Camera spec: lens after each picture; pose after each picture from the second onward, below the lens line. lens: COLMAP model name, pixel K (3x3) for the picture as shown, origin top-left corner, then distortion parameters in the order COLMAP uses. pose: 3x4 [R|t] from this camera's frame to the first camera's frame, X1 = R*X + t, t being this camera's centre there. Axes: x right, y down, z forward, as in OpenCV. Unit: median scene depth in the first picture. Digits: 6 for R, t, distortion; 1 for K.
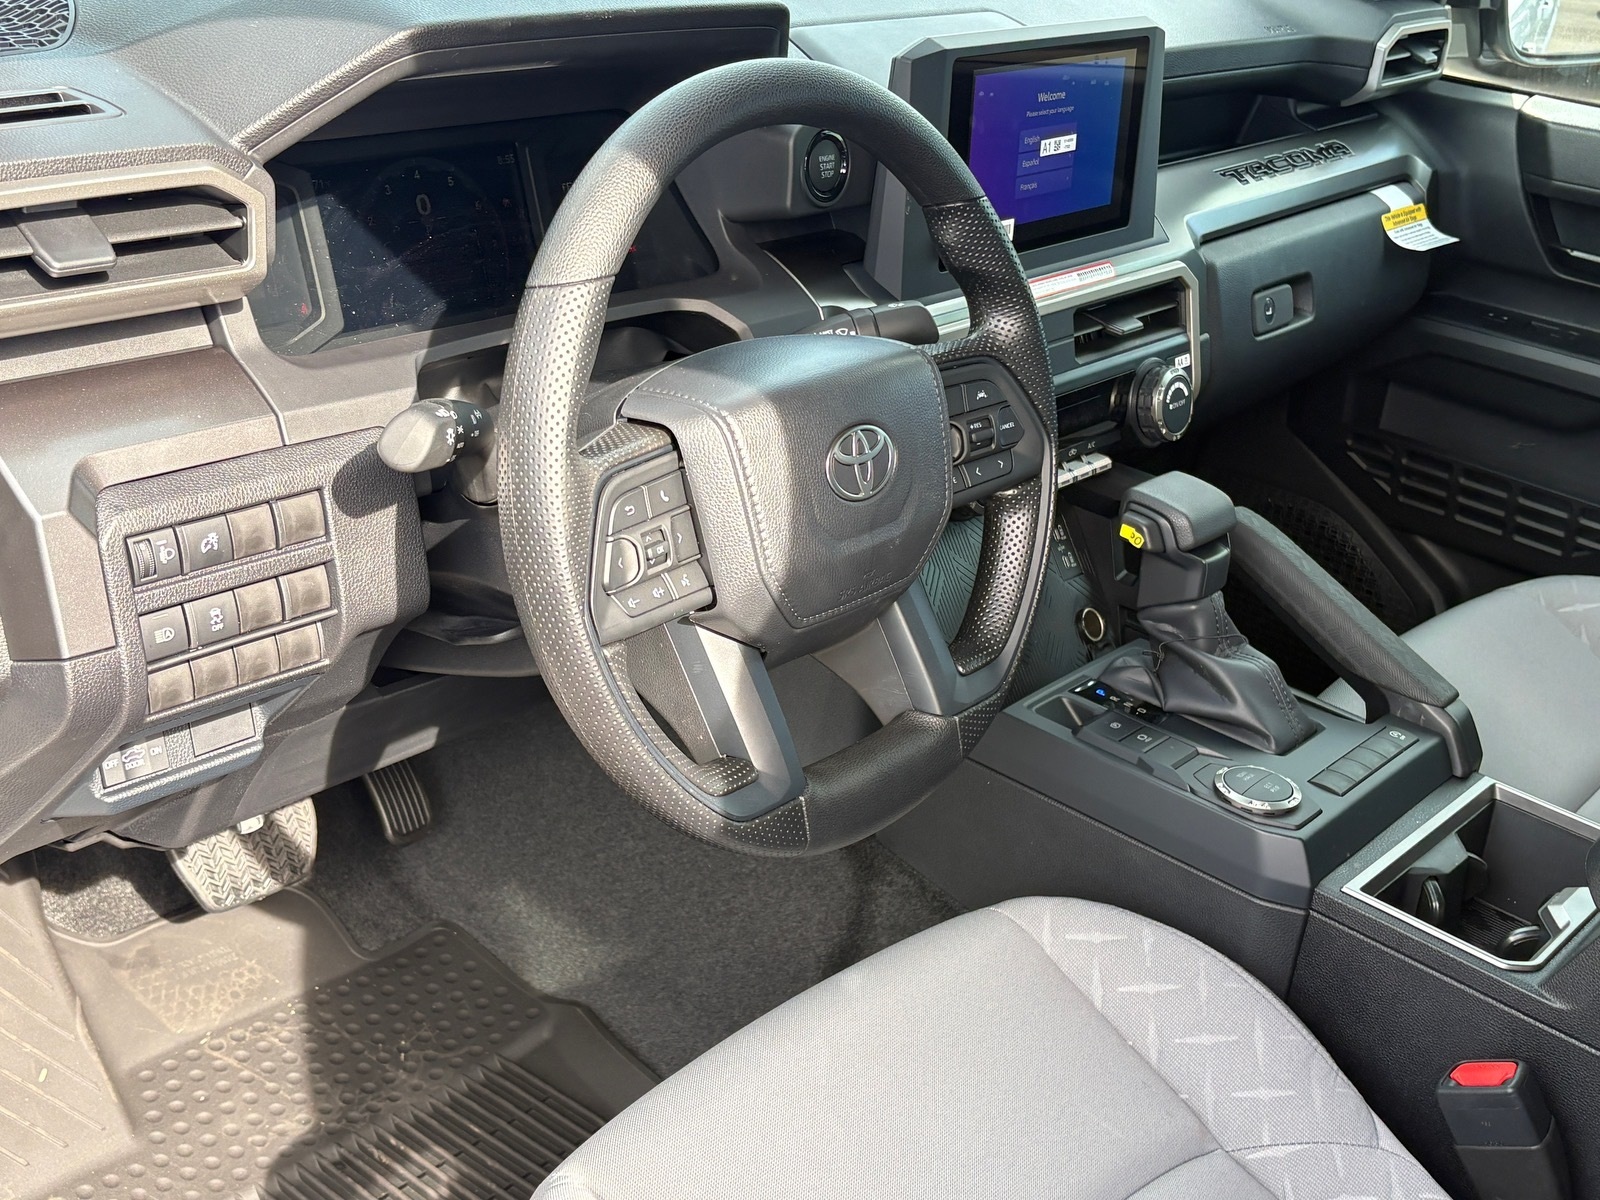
lens RADIAL K [[1977.0, 0, 800.0], [0, 1977.0, 600.0], [0, 0, 1]] dist [-0.002165, -0.007048]
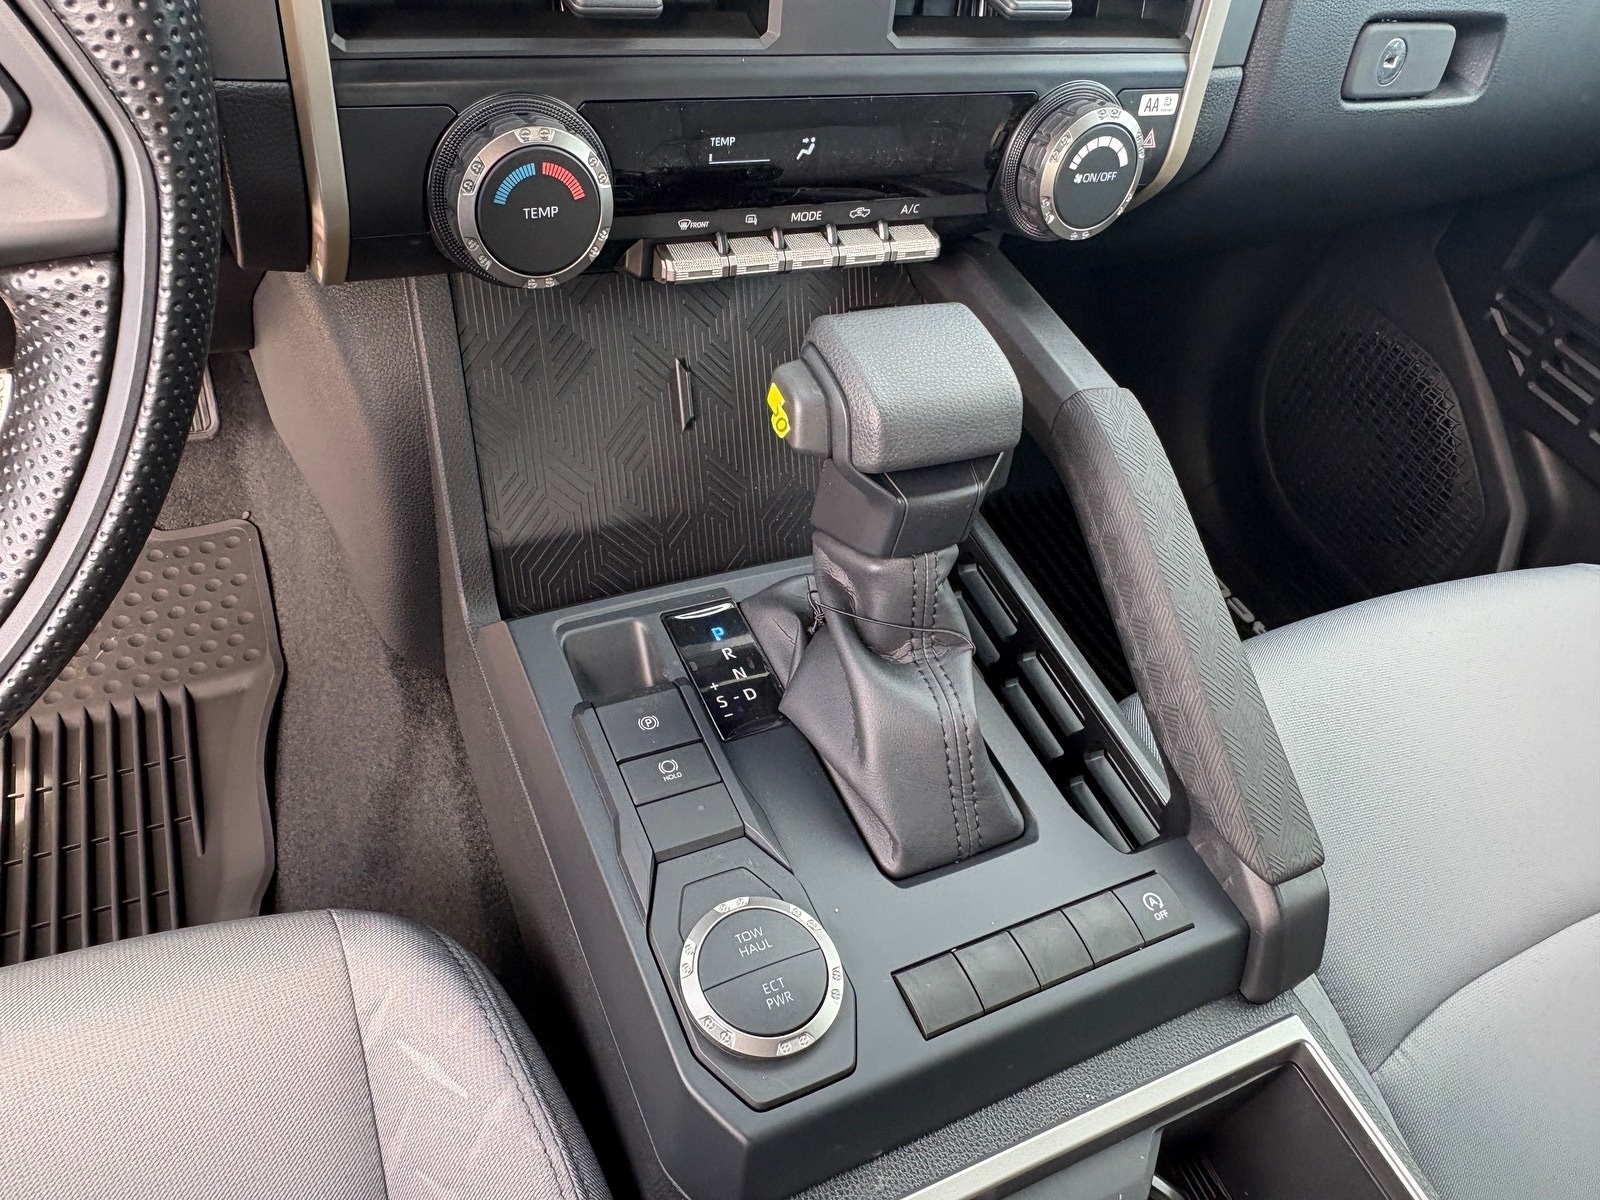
lens RADIAL K [[1166.6, 0, 800.0], [0, 1166.6, 600.0], [0, 0, 1]] dist [-0.007334, -0.003865]
pose [[0.910012, 0.359310, -0.206819, 0.243517], [-0.268924, 0.891267, 0.365135, -0.096991], [0.315527, -0.276659, 0.907691, 0.685837]]
